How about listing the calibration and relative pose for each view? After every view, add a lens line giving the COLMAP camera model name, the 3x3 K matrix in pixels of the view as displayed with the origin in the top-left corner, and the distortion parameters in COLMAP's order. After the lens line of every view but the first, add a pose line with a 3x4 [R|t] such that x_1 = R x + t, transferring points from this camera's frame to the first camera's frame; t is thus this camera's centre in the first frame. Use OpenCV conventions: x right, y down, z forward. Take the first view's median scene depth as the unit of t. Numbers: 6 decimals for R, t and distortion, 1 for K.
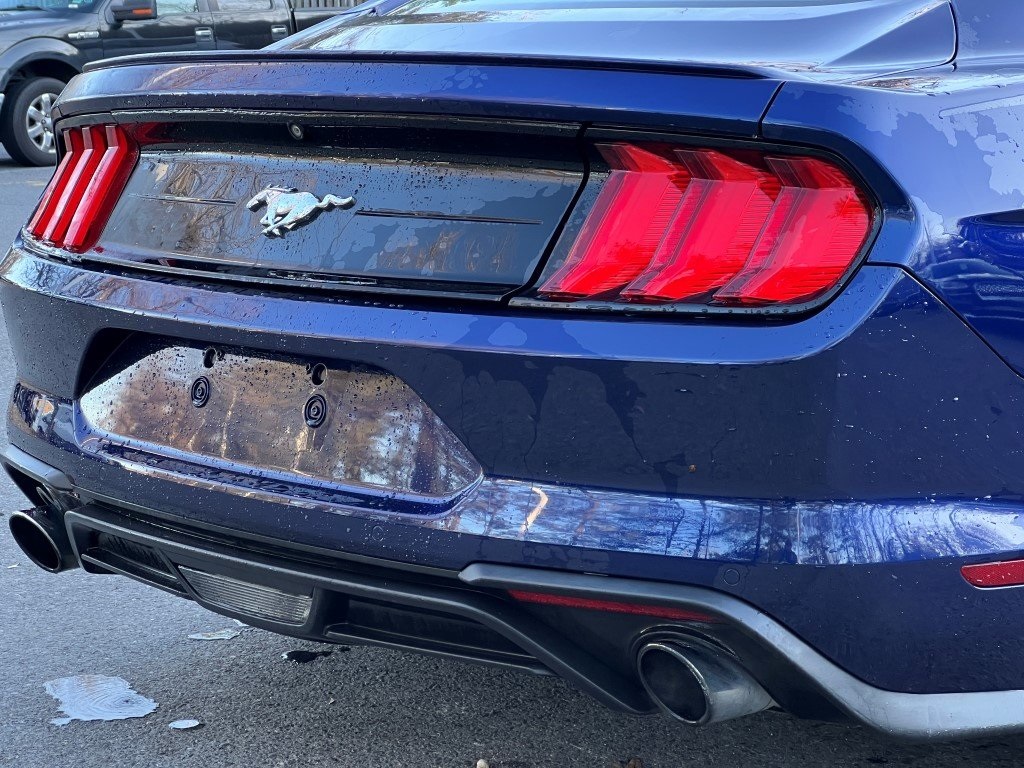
lens RADIAL K [[2307.4, 0, 510.4], [0, 2307.4, 383.5], [0, 0, 1]] dist [0.178528, 0.000000]
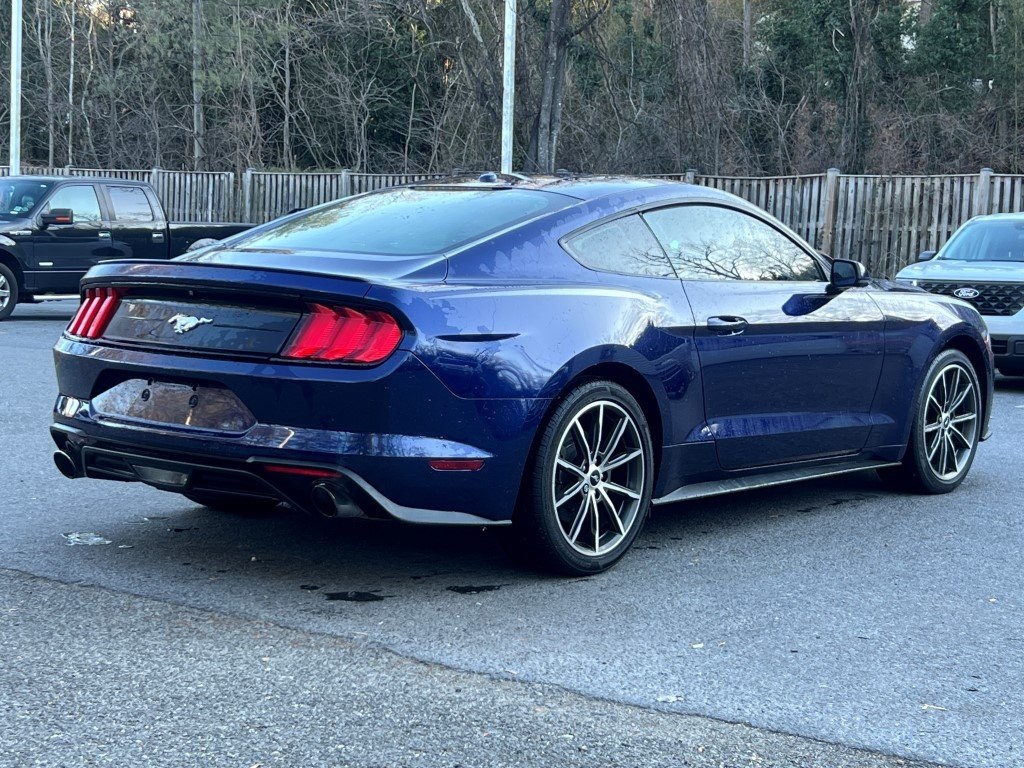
lens RADIAL K [[1769.3, 0, 512.2], [0, 1769.3, 386.7], [0, 0, 1]] dist [0.126947, 0.000000]
pose [[0.993326, 0.047337, 0.105183, 0.057146], [-0.039583, 0.996426, -0.074628, 0.124784], [-0.108340, 0.069967, 0.991649, -0.962329]]
